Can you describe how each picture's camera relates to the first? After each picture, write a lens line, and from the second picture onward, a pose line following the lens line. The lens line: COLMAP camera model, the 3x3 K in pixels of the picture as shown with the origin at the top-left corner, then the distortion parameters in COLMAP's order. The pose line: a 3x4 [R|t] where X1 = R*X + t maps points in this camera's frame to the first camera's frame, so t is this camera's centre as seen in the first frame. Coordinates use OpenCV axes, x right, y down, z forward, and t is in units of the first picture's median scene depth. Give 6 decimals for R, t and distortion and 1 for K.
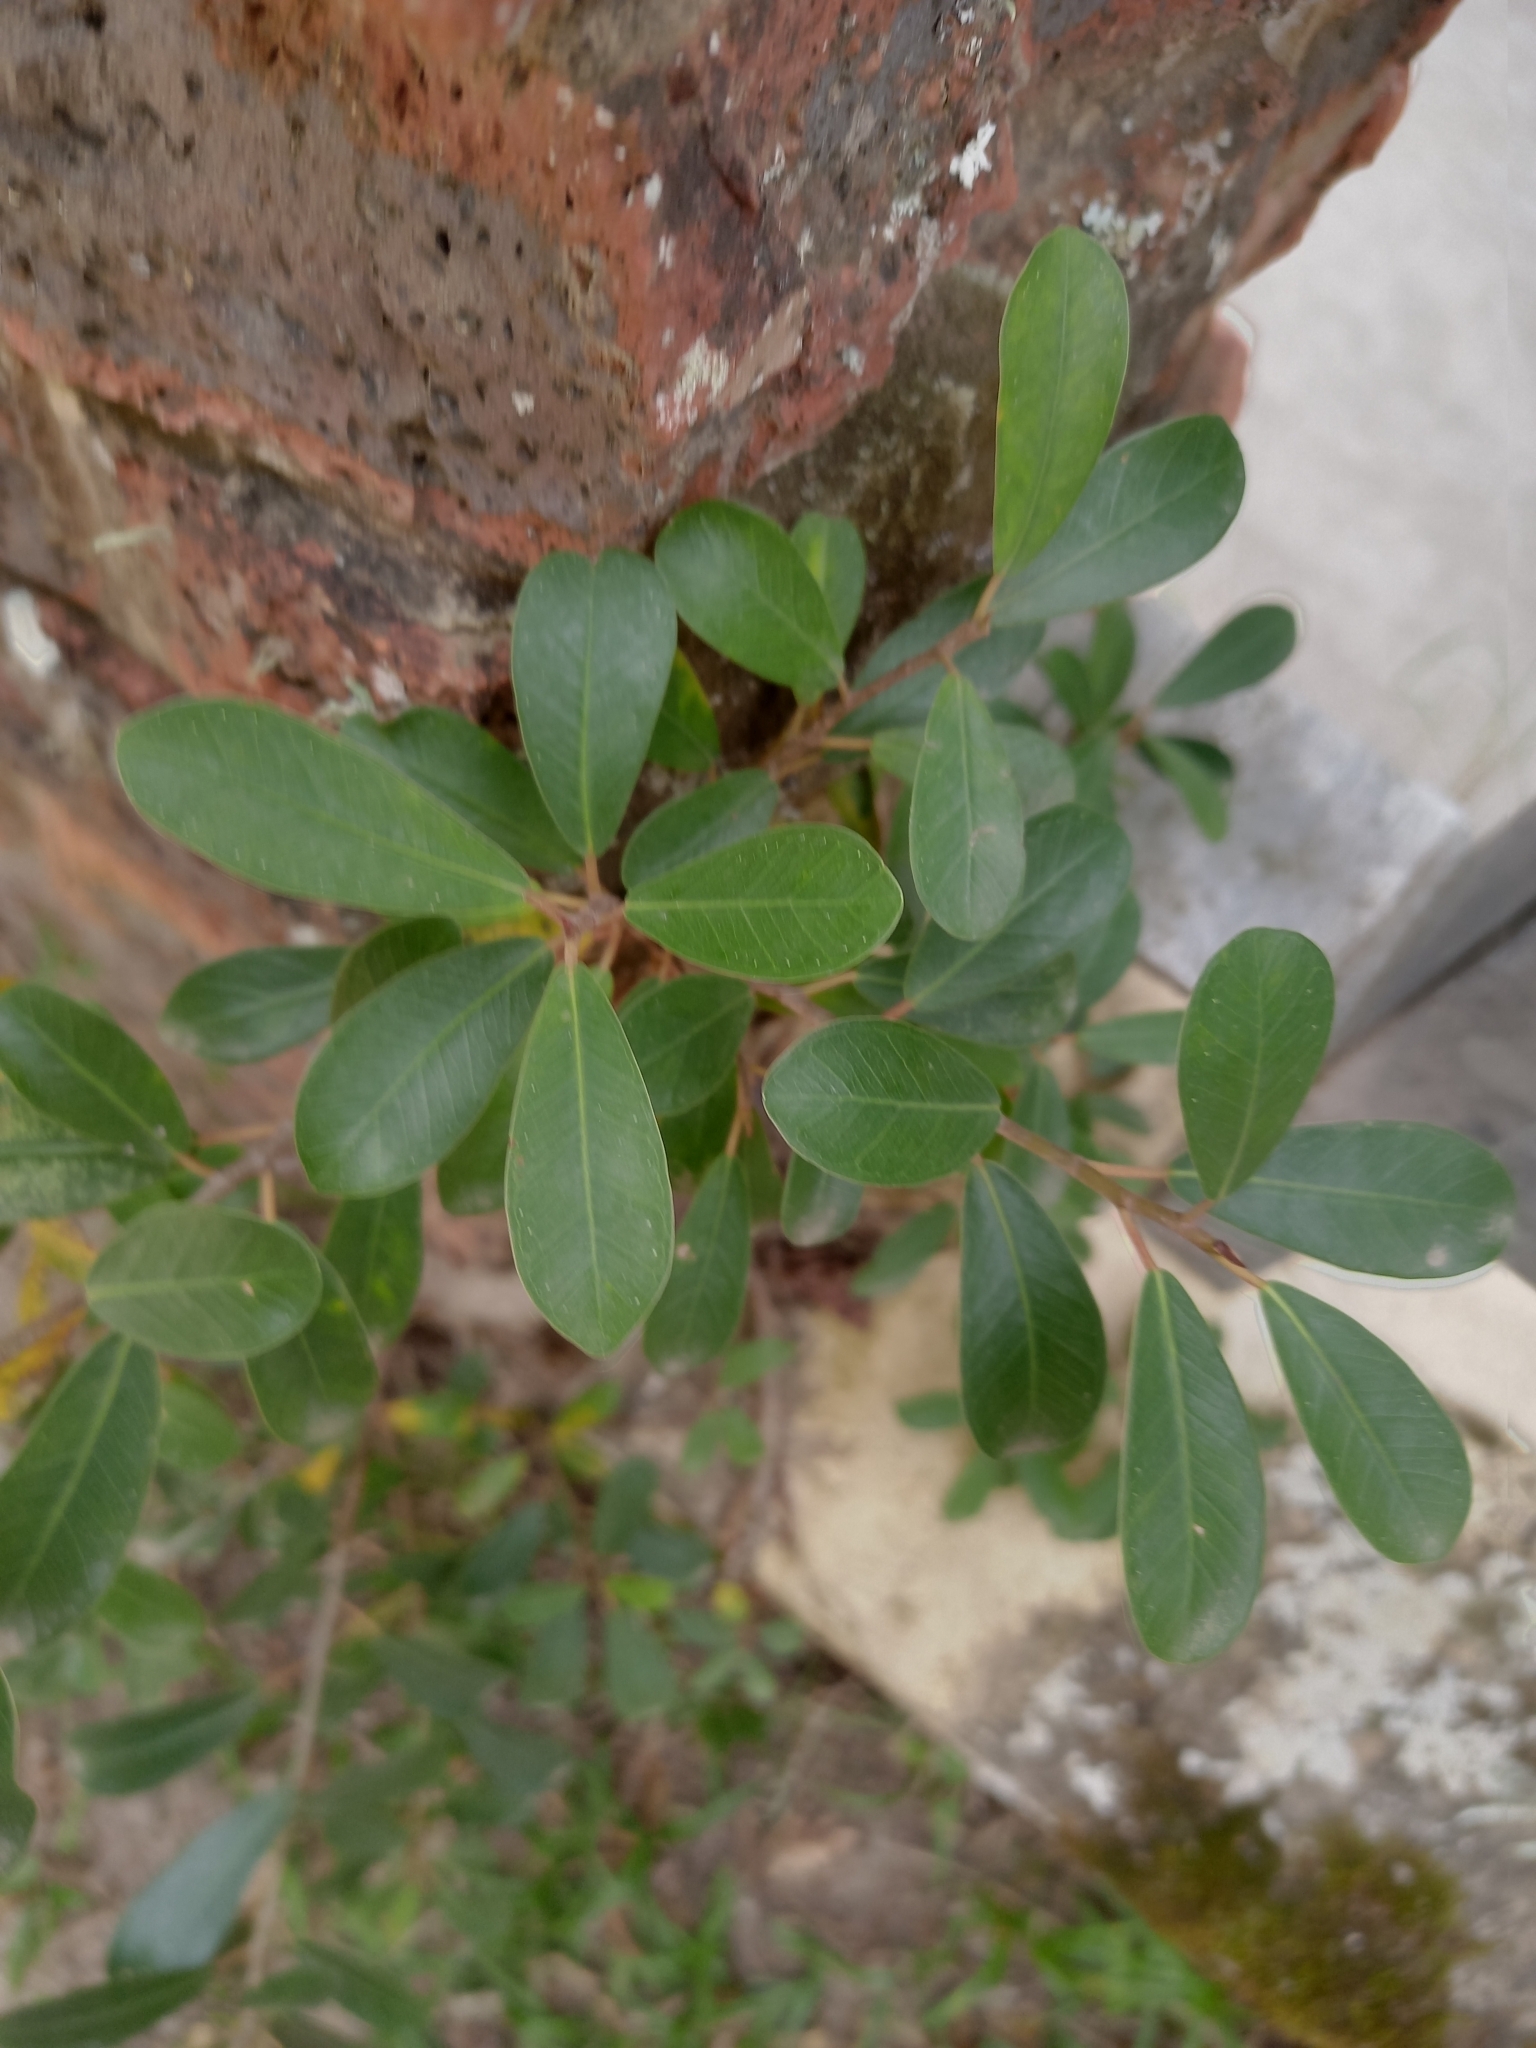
lens RADIAL K [[1630.3, 0, 762.4], [0, 1630.3, 1094.0], [0, 0, 1]] dist [-0.123106, 0.057433]
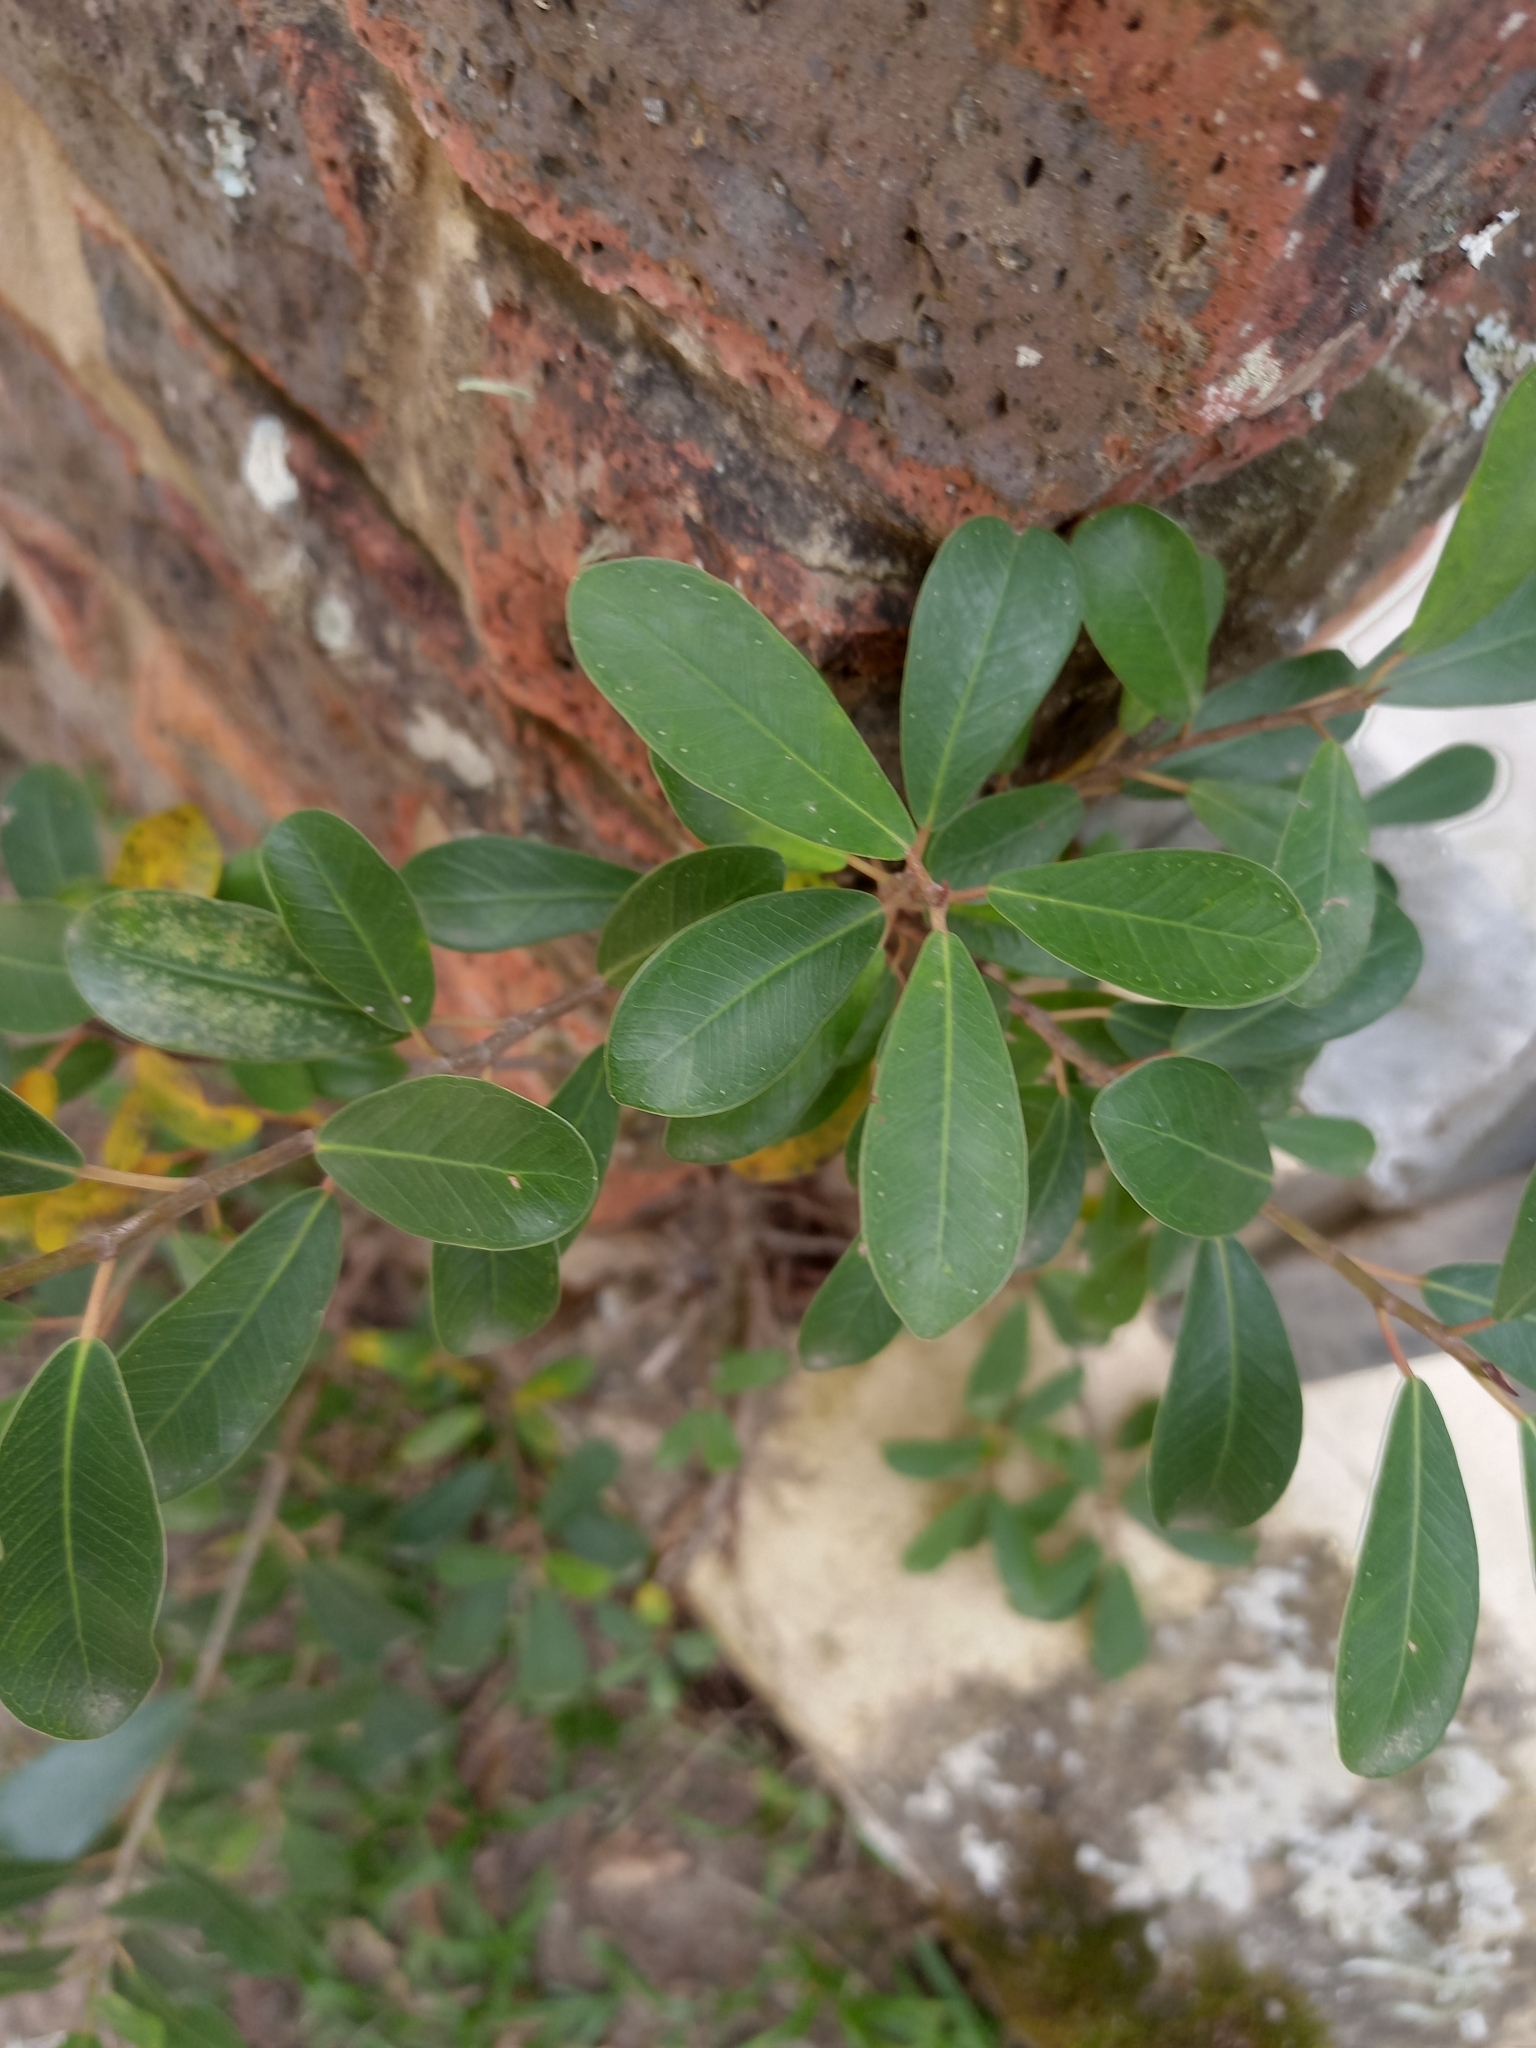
lens RADIAL K [[1630.3, 0, 762.4], [0, 1630.3, 1094.0], [0, 0, 1]] dist [-0.123106, 0.057433]
pose [[0.972995, 0.223931, 0.056003, -0.096068], [-0.223123, 0.974578, -0.020354, 0.021098], [-0.059137, 0.007309, 0.998223, 0.019293]]
